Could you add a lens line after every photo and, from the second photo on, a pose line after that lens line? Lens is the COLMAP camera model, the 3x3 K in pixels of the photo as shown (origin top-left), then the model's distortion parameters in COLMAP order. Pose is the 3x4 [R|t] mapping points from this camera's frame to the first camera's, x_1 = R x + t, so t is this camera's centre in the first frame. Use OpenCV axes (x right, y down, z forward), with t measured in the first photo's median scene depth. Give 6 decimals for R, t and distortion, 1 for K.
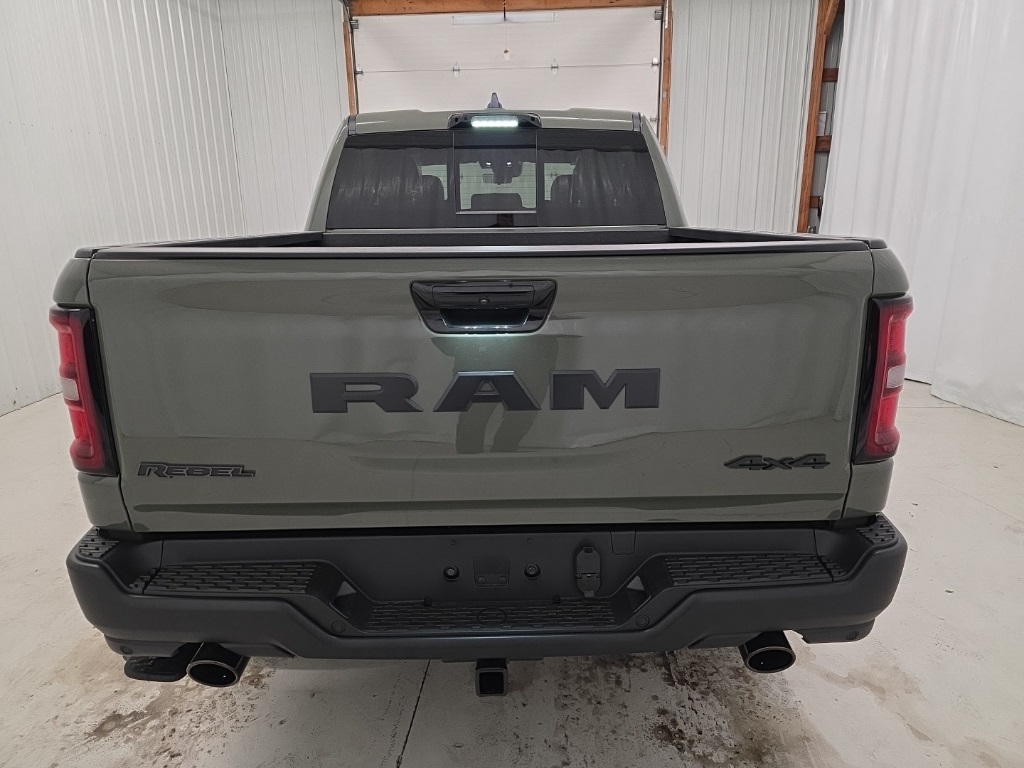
lens RADIAL K [[686.0, 0, 518.3], [0, 686.0, 373.3], [0, 0, 1]] dist [0.042143, -0.028108]
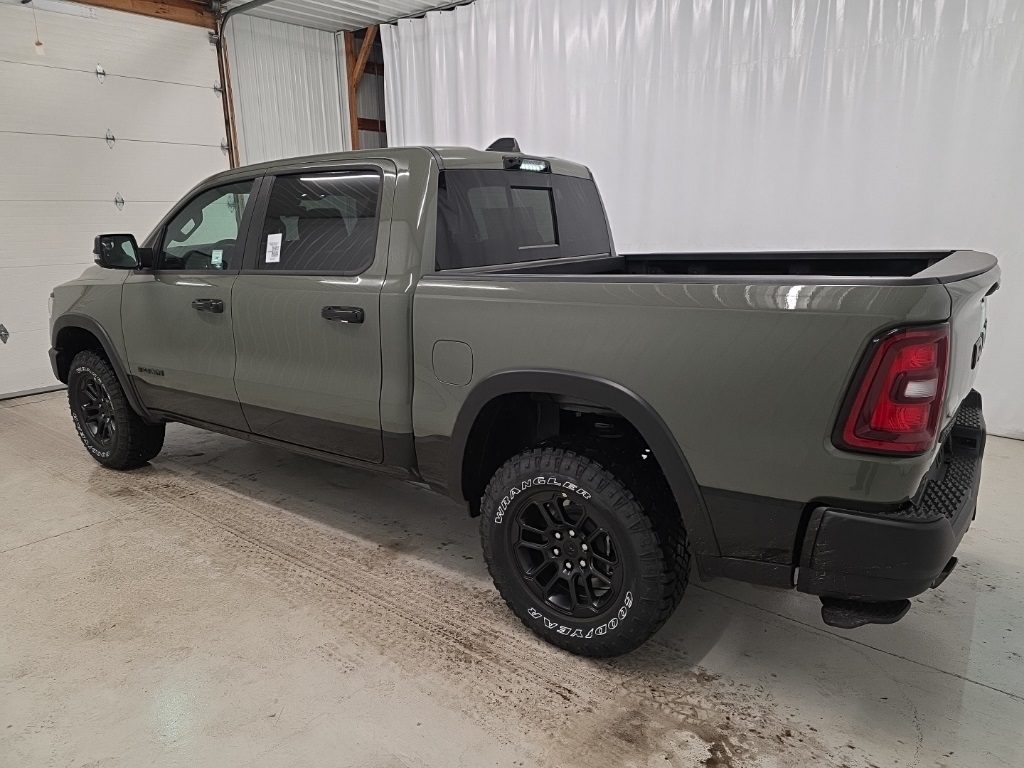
lens RADIAL K [[686.0, 0, 511.9], [0, 686.0, 384.8], [0, 0, 1]] dist [0.042143, -0.028108]
pose [[0.591401, -0.188412, 0.784057, -1.514694], [0.206834, 0.975234, 0.078341, -0.174844], [-0.779400, 0.115839, 0.615724, 0.590704]]
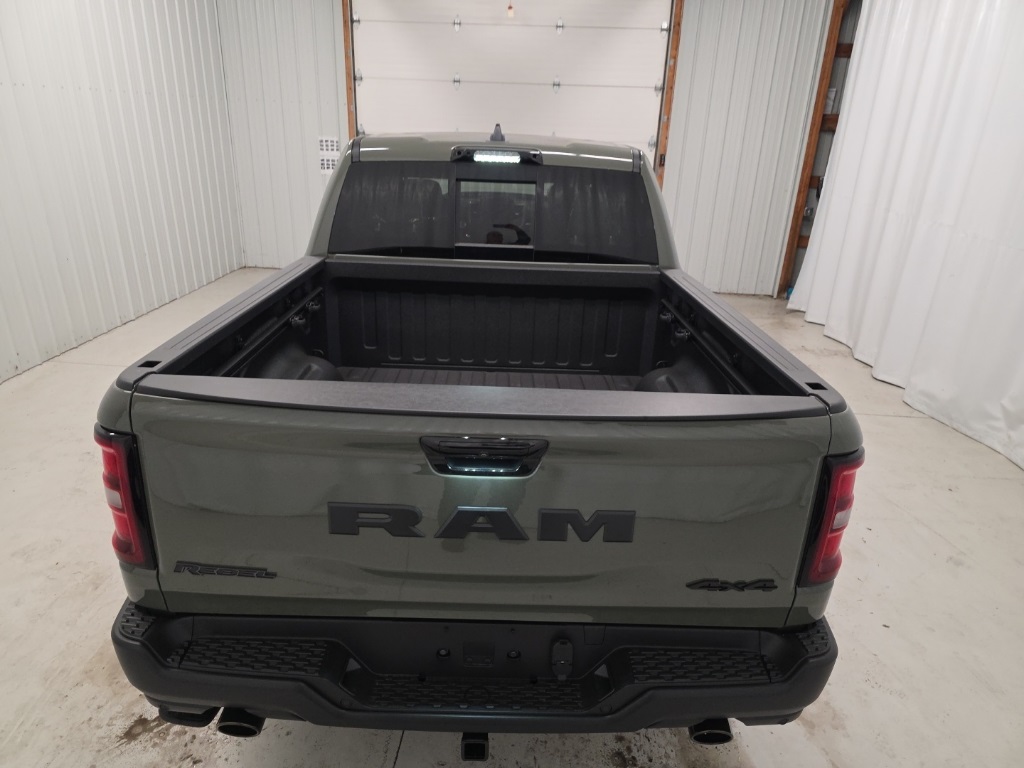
lens RADIAL K [[686.0, 0, 506.9], [0, 686.0, 391.8], [0, 0, 1]] dist [0.042143, -0.028108]
pose [[0.998788, 0.048457, 0.008604, -0.017574], [-0.049155, 0.990837, 0.125802, -0.231103], [-0.002429, -0.126072, 0.992018, -0.071605]]
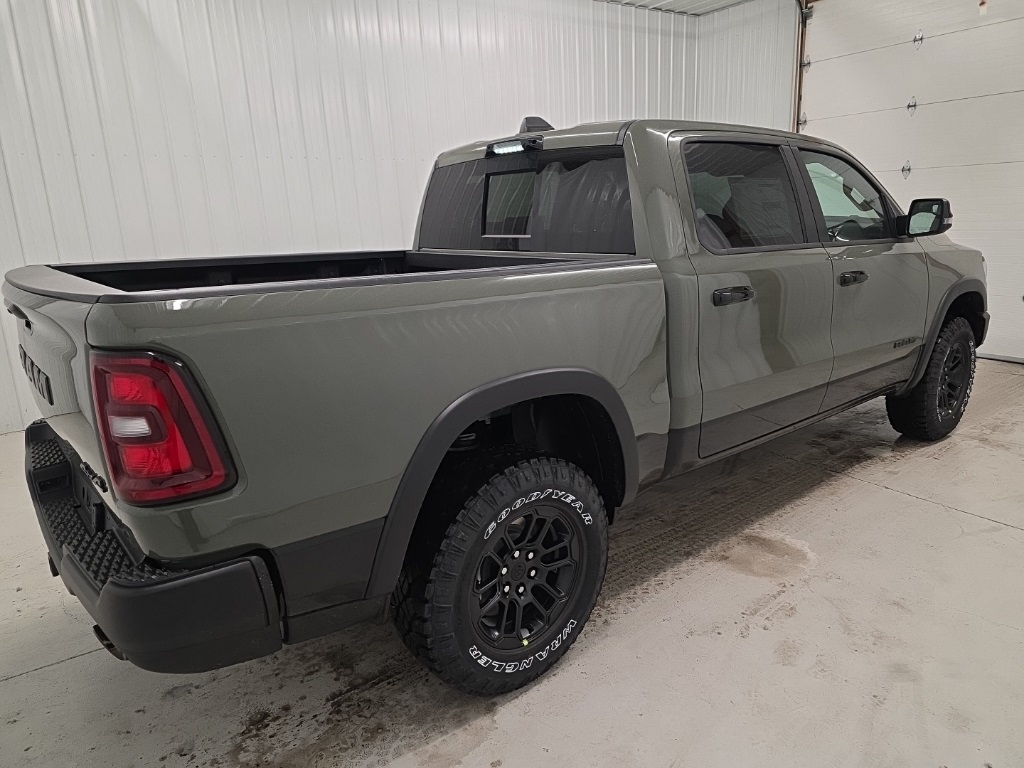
lens RADIAL K [[686.0, 0, 514.5], [0, 686.0, 383.4], [0, 0, 1]] dist [0.042143, -0.028108]
pose [[0.621759, 0.181800, -0.761817, 1.248134], [-0.165343, 0.981233, 0.099217, -0.192501], [0.765557, 0.064272, 0.640149, 0.579173]]
